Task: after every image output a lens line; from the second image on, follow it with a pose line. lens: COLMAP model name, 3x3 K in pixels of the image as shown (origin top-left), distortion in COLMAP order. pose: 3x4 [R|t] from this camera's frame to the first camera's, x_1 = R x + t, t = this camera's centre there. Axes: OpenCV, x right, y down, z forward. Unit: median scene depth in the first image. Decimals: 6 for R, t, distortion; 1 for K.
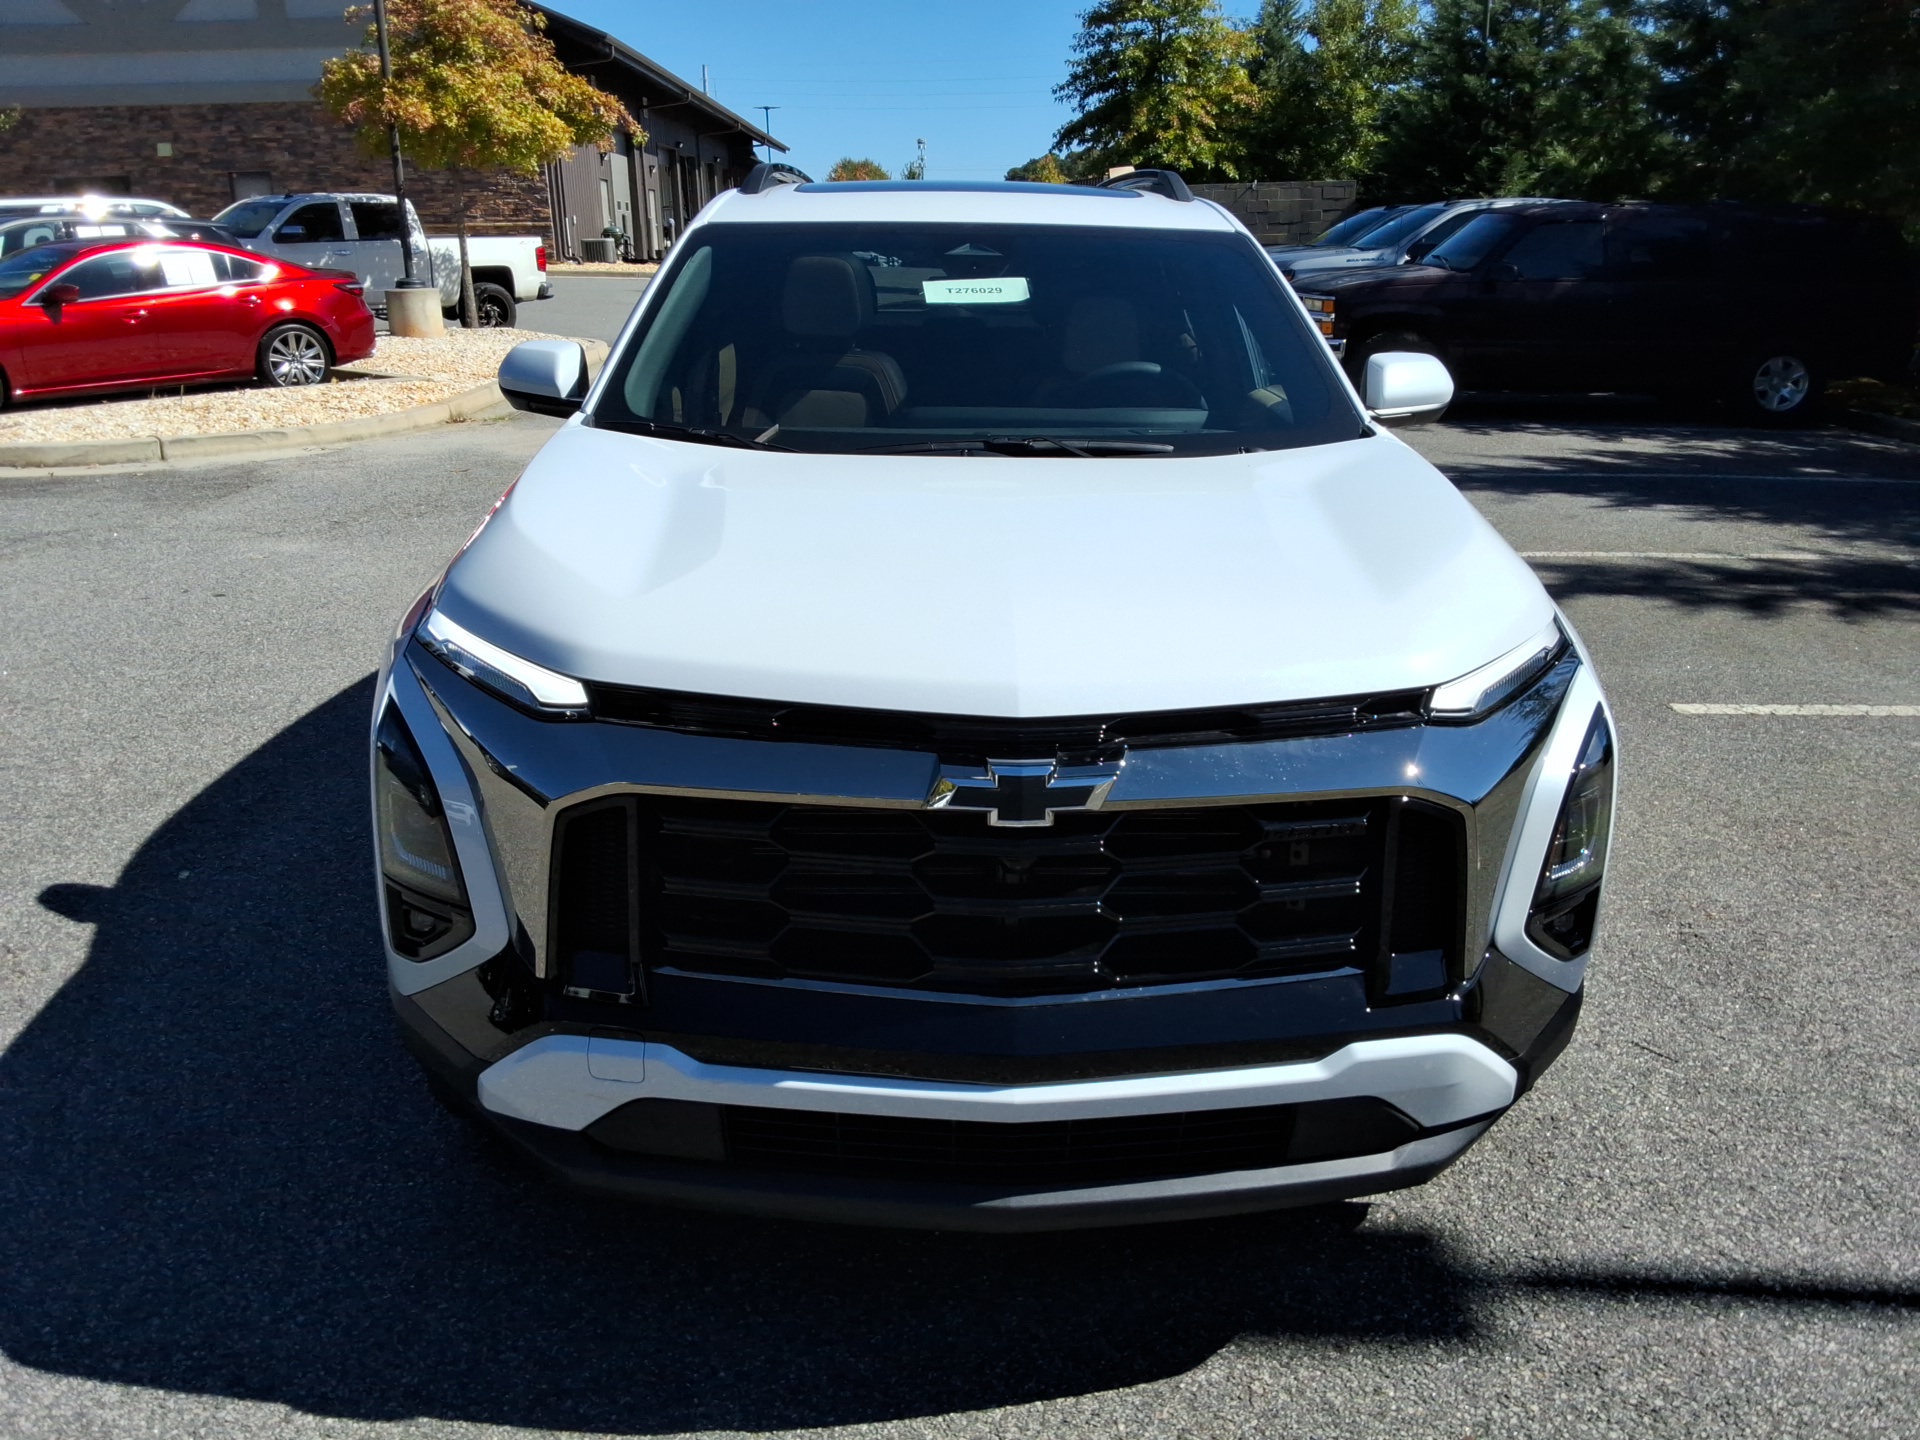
lens RADIAL K [[1540.1, 0, 975.5], [0, 1540.1, 709.6], [0, 0, 1]] dist [0.120737, -0.201091]
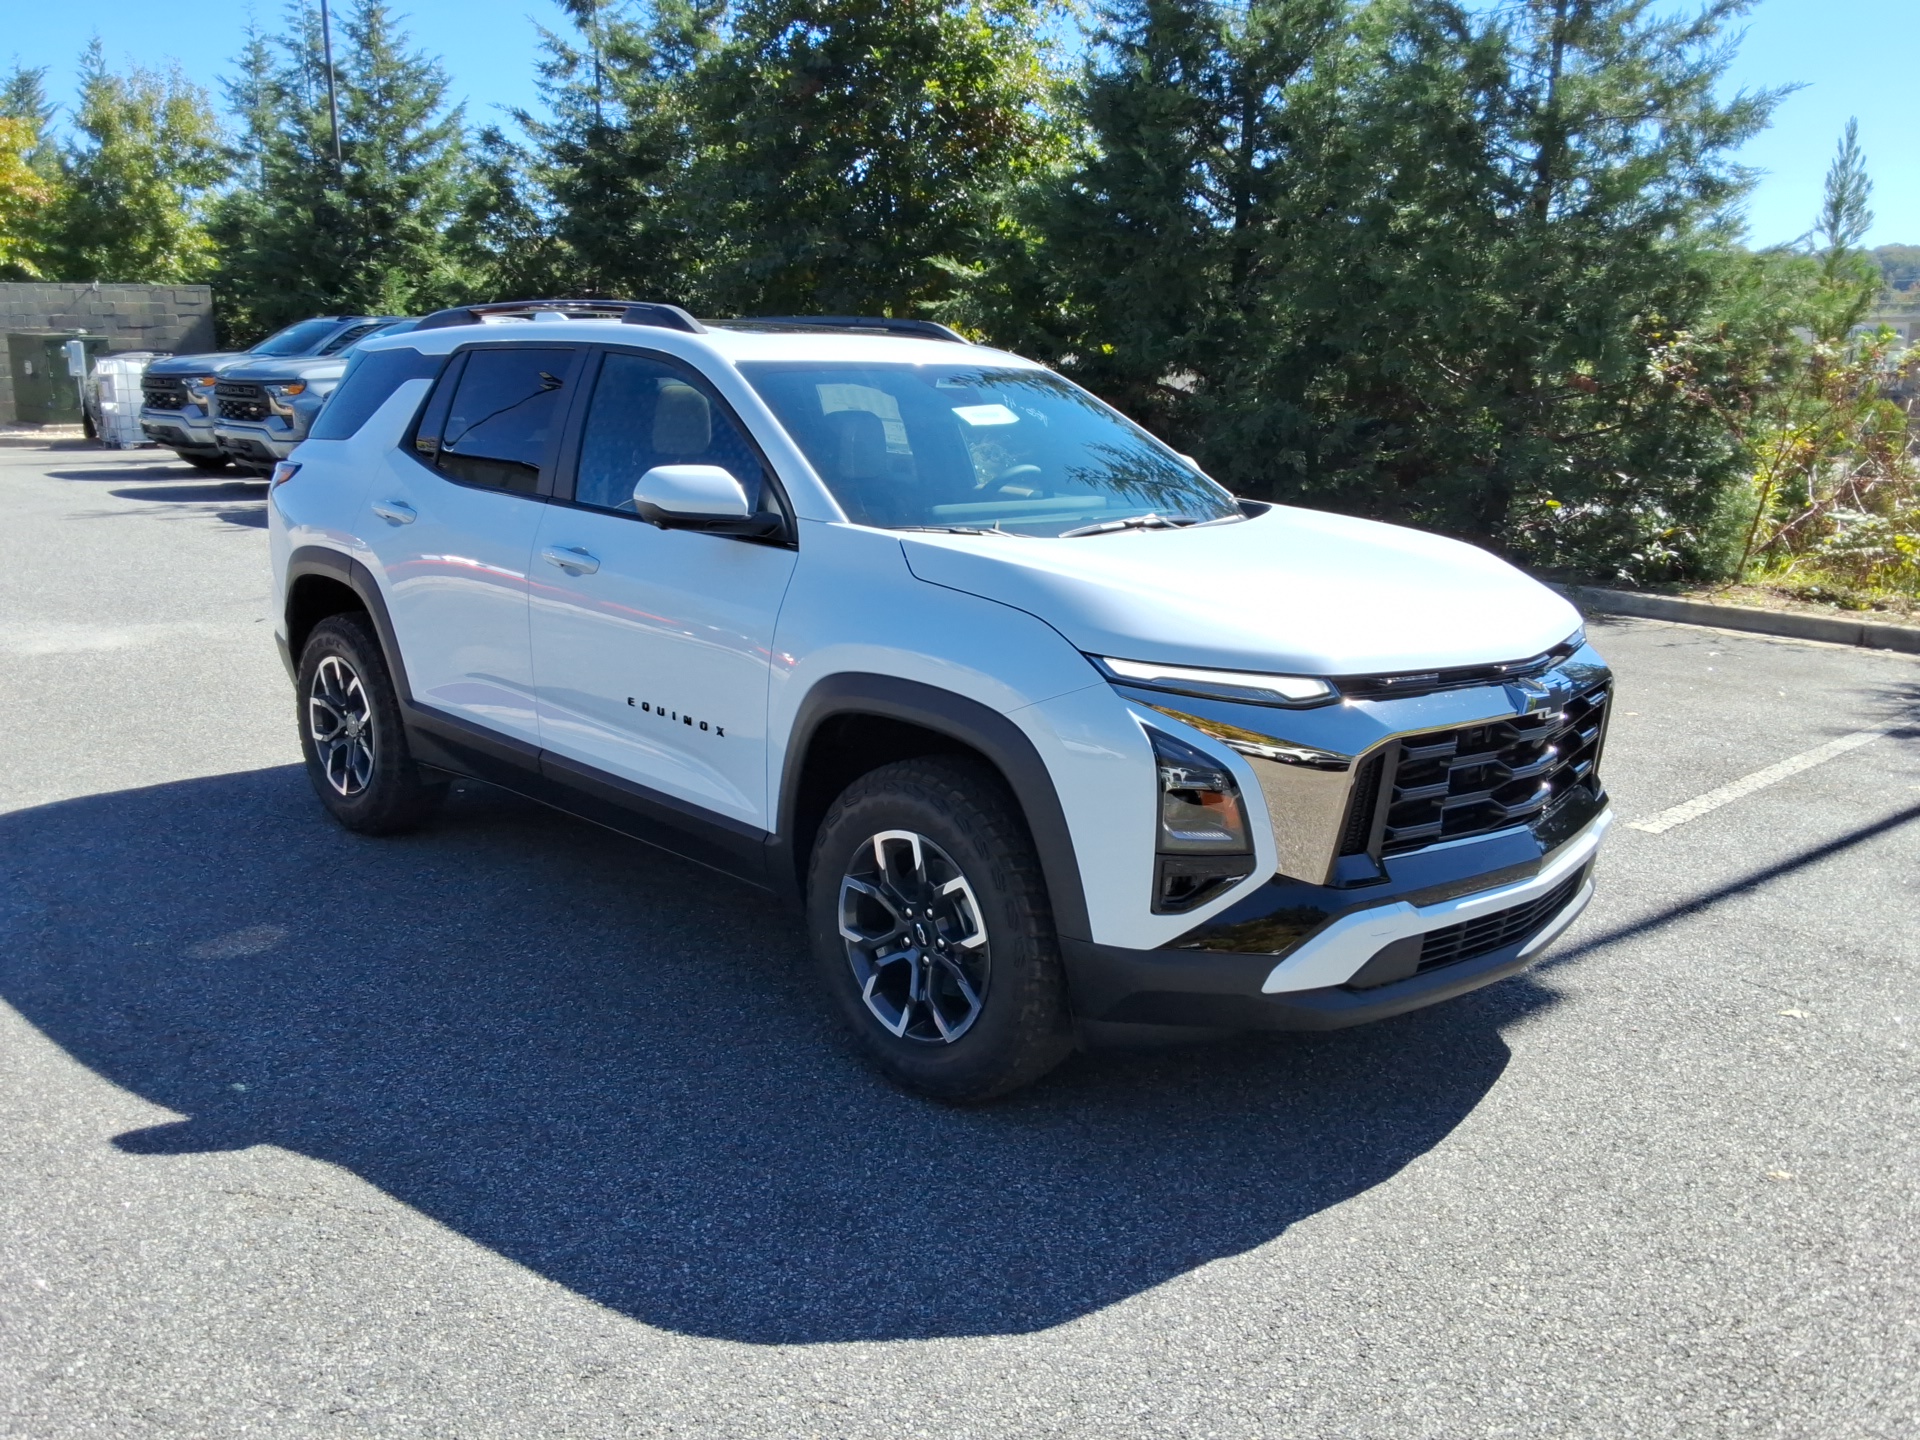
lens RADIAL K [[1561.5, 0, 990.0], [0, 1561.5, 700.8], [0, 0, 1]] dist [0.098548, -0.176972]
pose [[0.717324, -0.136510, 0.683236, -0.120574], [0.184725, 0.982787, 0.002418, -0.004803], [-0.671805, 0.124476, 0.730194, 0.008429]]
